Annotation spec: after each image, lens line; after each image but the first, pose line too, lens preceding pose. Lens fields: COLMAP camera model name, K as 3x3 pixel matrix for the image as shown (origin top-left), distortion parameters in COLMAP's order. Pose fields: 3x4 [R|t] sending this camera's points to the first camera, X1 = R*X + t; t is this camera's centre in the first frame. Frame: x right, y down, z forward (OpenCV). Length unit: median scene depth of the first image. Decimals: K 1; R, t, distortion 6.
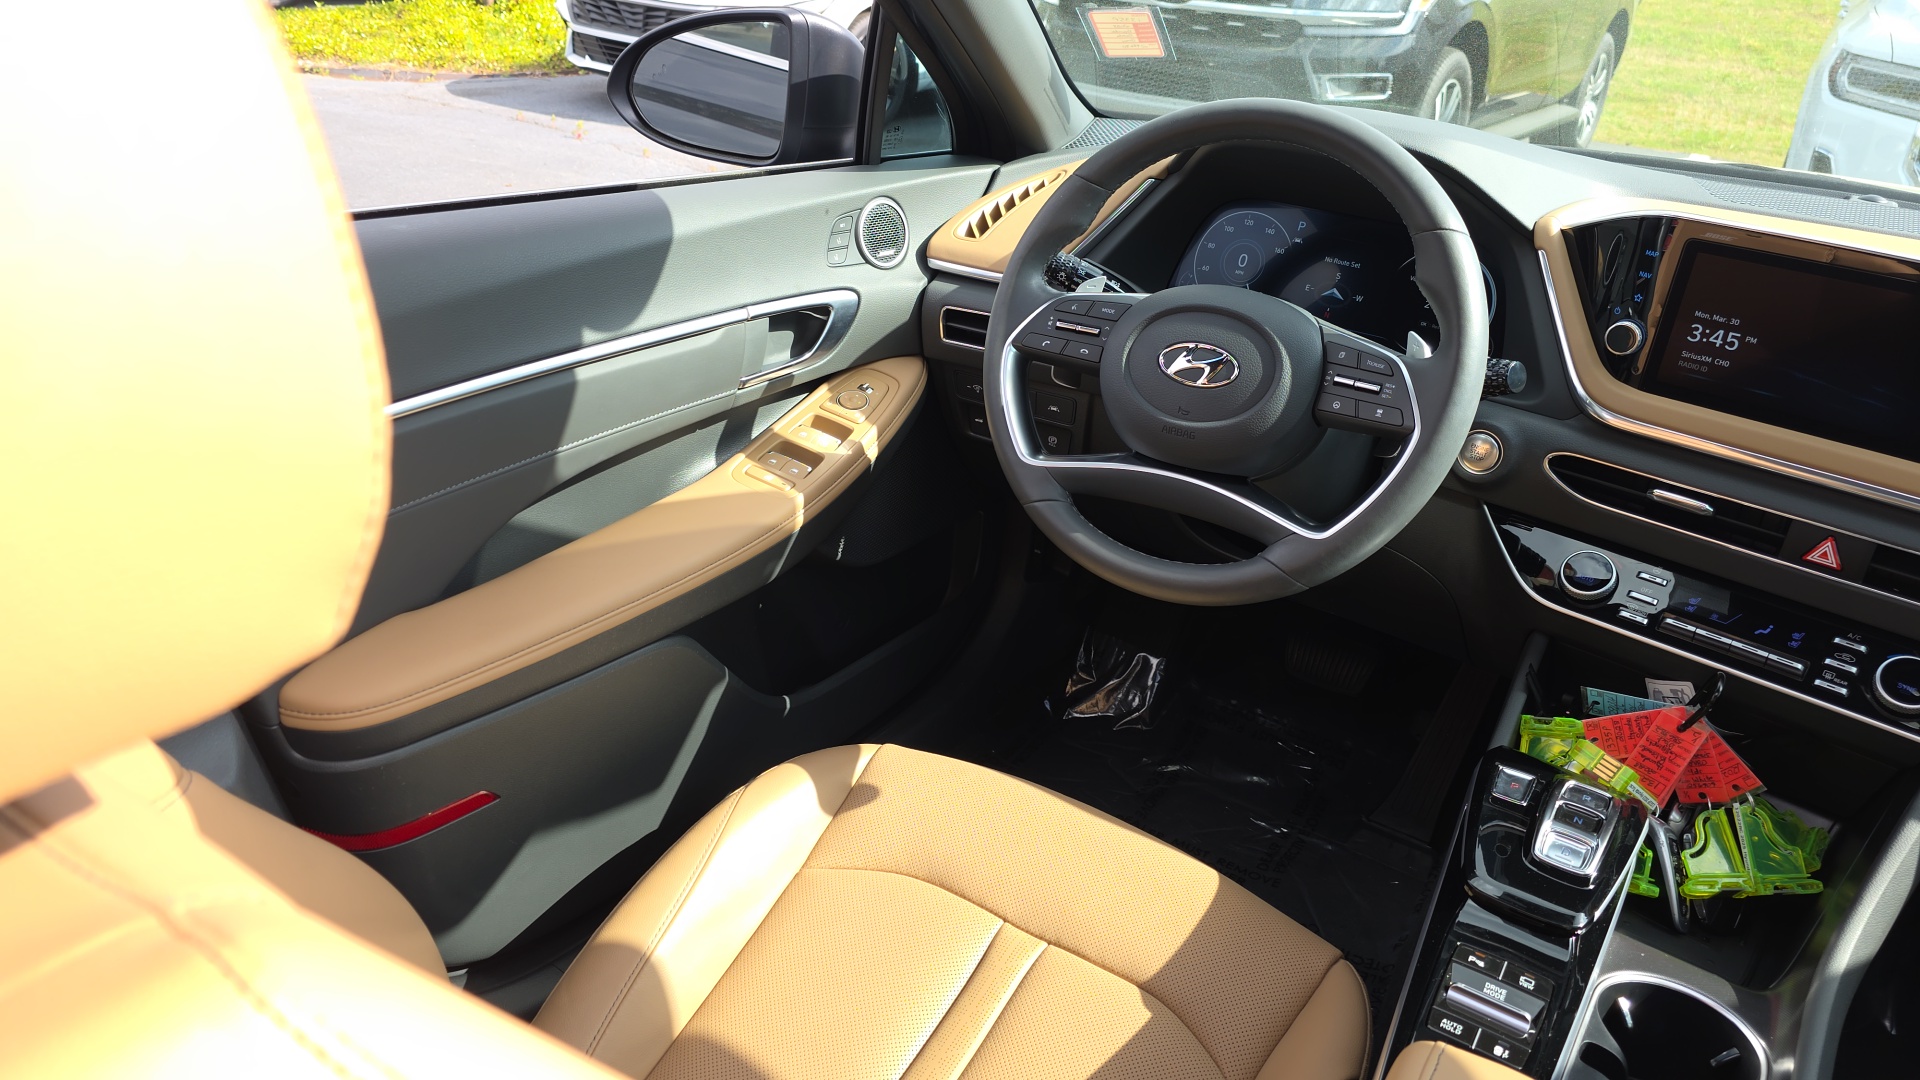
lens RADIAL K [[1298.1, 0, 971.0], [0, 1298.1, 537.6], [0, 0, 1]] dist [0.060550, -0.061207]
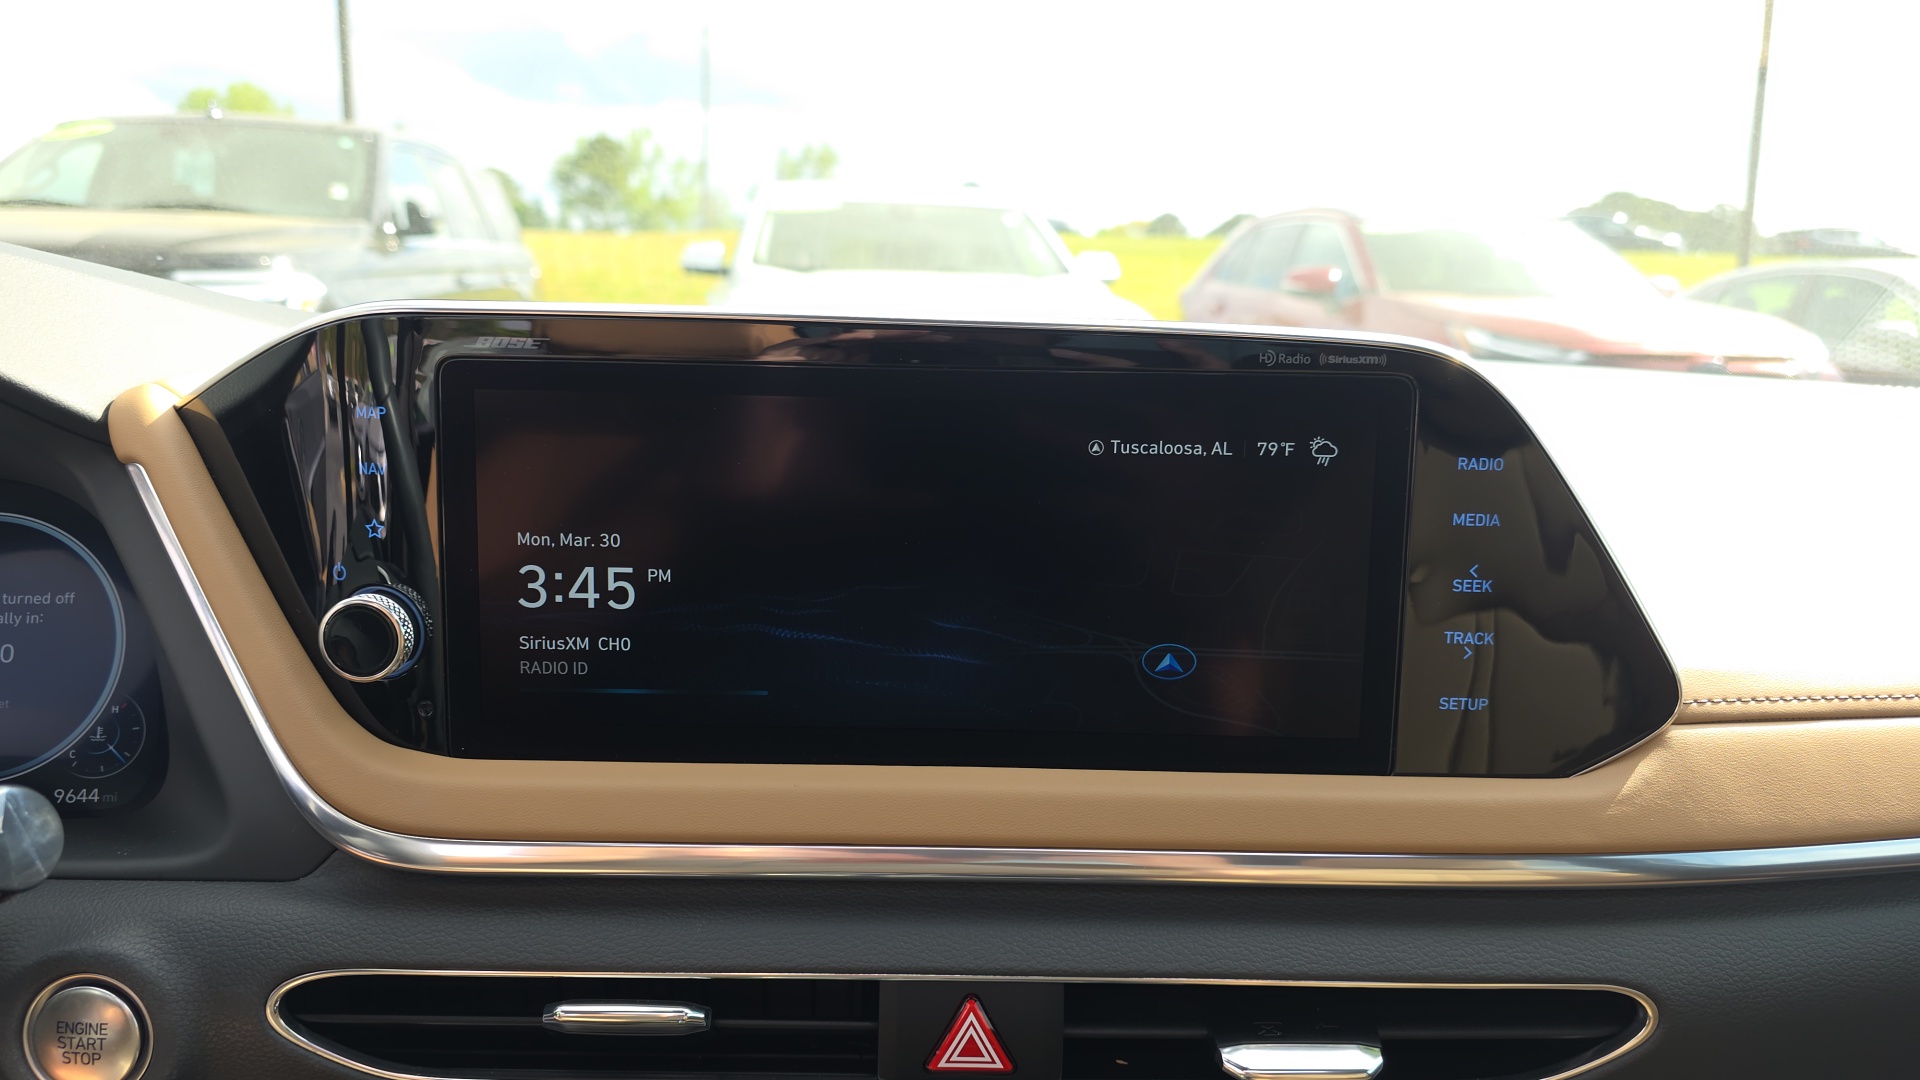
lens RADIAL K [[1298.1, 0, 930.4], [0, 1298.1, 539.6], [0, 0, 1]] dist [0.060550, -0.061207]
pose [[0.755619, -0.171836, 0.632070, 0.396485], [0.317268, 0.940238, -0.123667, -0.082809], [-0.573046, 0.293981, 0.764980, 0.629436]]
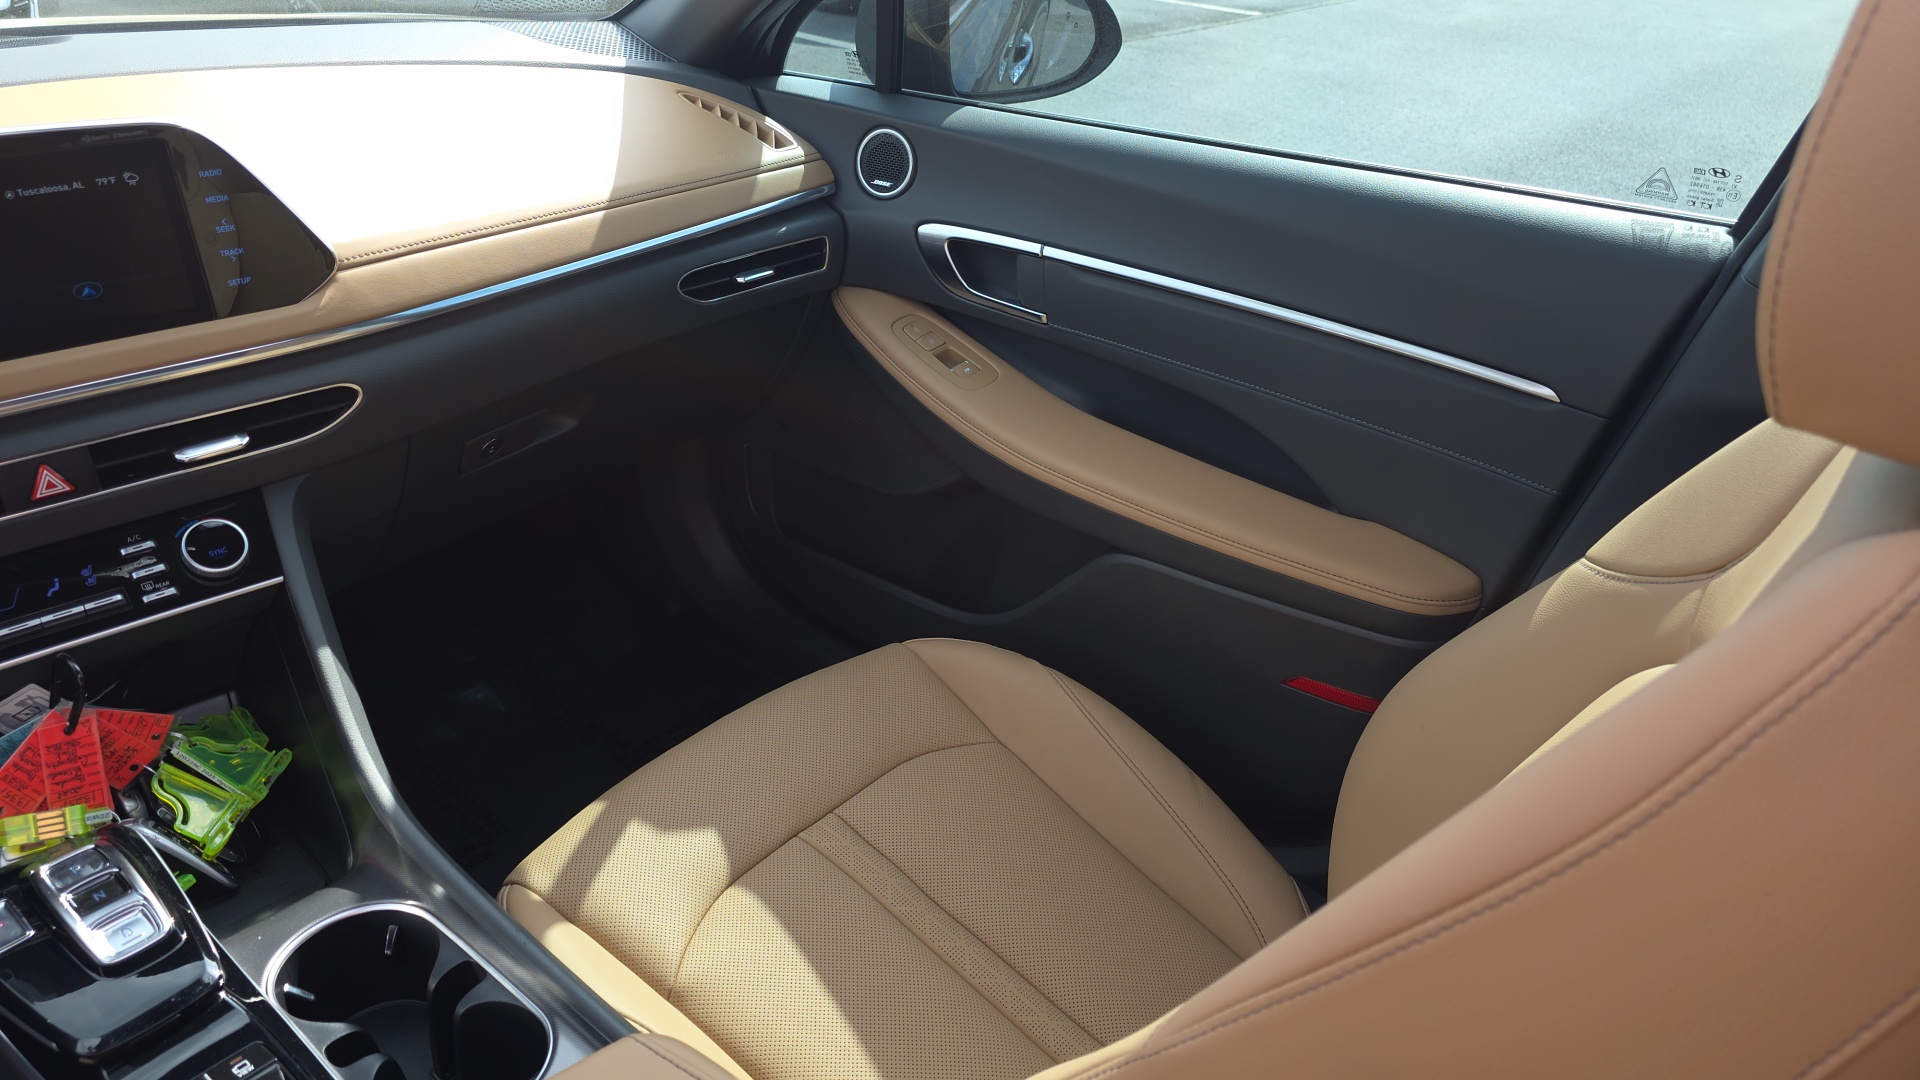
lens RADIAL K [[1298.1, 0, 952.7], [0, 1298.1, 582.5], [0, 0, 1]] dist [0.060550, -0.061207]
pose [[0.118652, -0.577064, 0.808034, -0.032077], [0.403683, 0.771528, 0.491717, -0.121055], [-0.907173, 0.267846, 0.324494, 0.172141]]
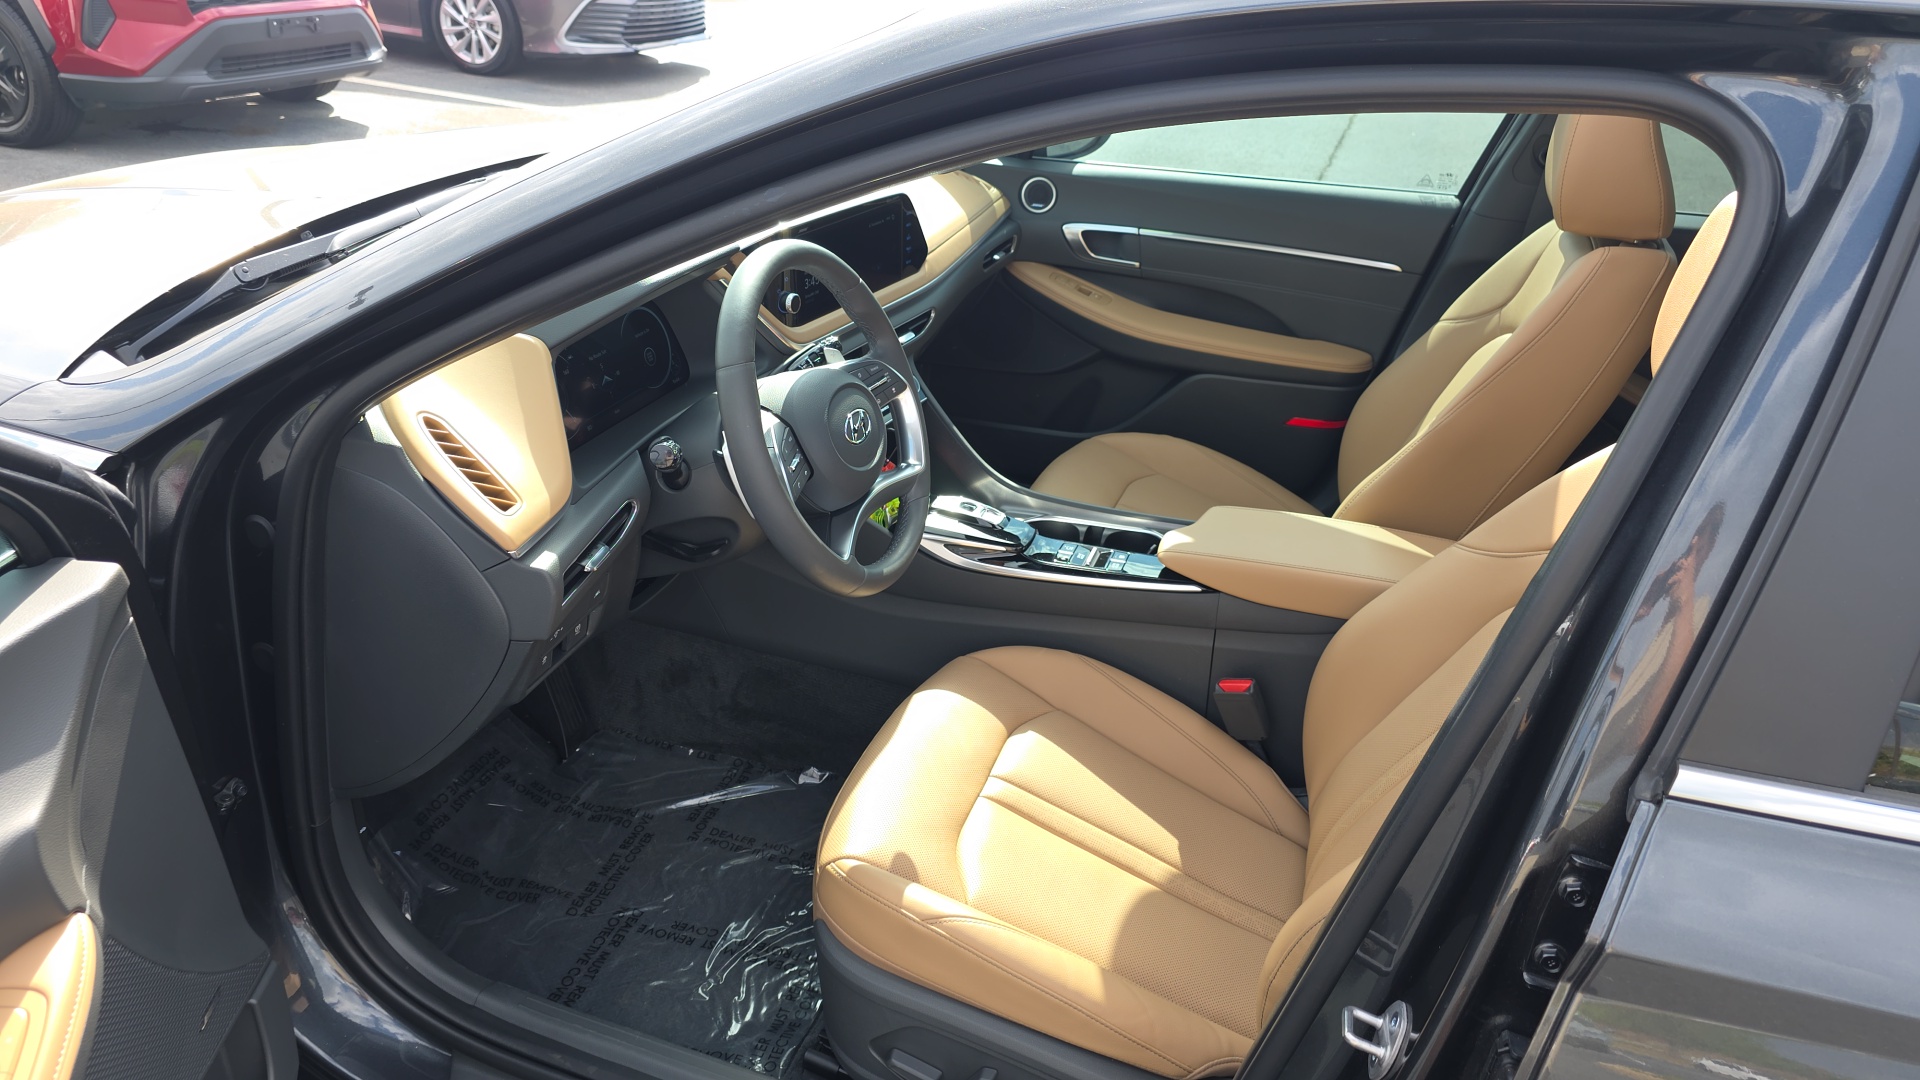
lens RADIAL K [[1298.1, 0, 938.0], [0, 1298.1, 535.7], [0, 0, 1]] dist [0.060550, -0.061207]
pose [[-0.226680, -0.521911, 0.822329, -1.096475], [0.350788, 0.743897, 0.568828, -0.833396], [-0.908606, 0.417405, 0.014454, 0.956733]]
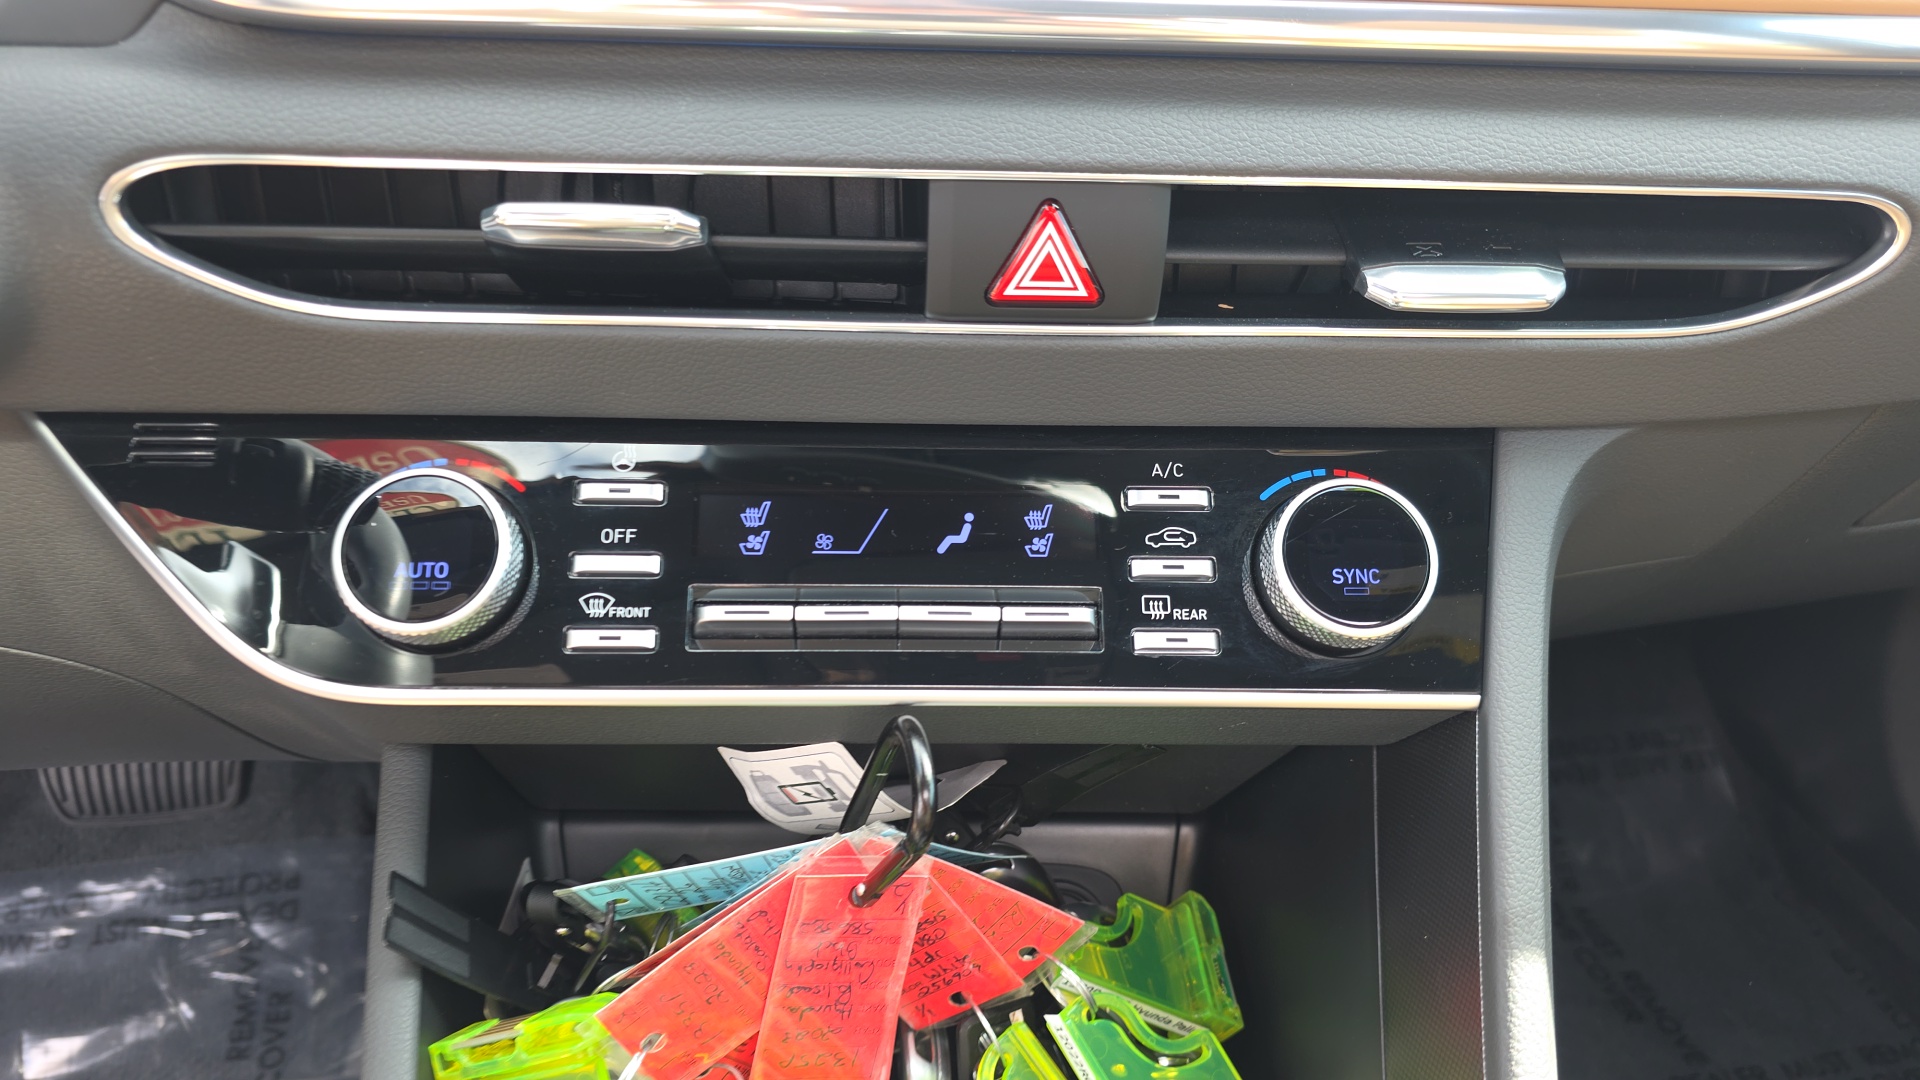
lens RADIAL K [[1298.1, 0, 950.1], [0, 1298.1, 541.3], [0, 0, 1]] dist [0.060550, -0.061207]
pose [[0.734305, -0.403625, 0.545787, 0.419141], [0.313987, 0.914798, 0.254079, -0.012504], [-0.601837, -0.015202, 0.798474, 0.734948]]
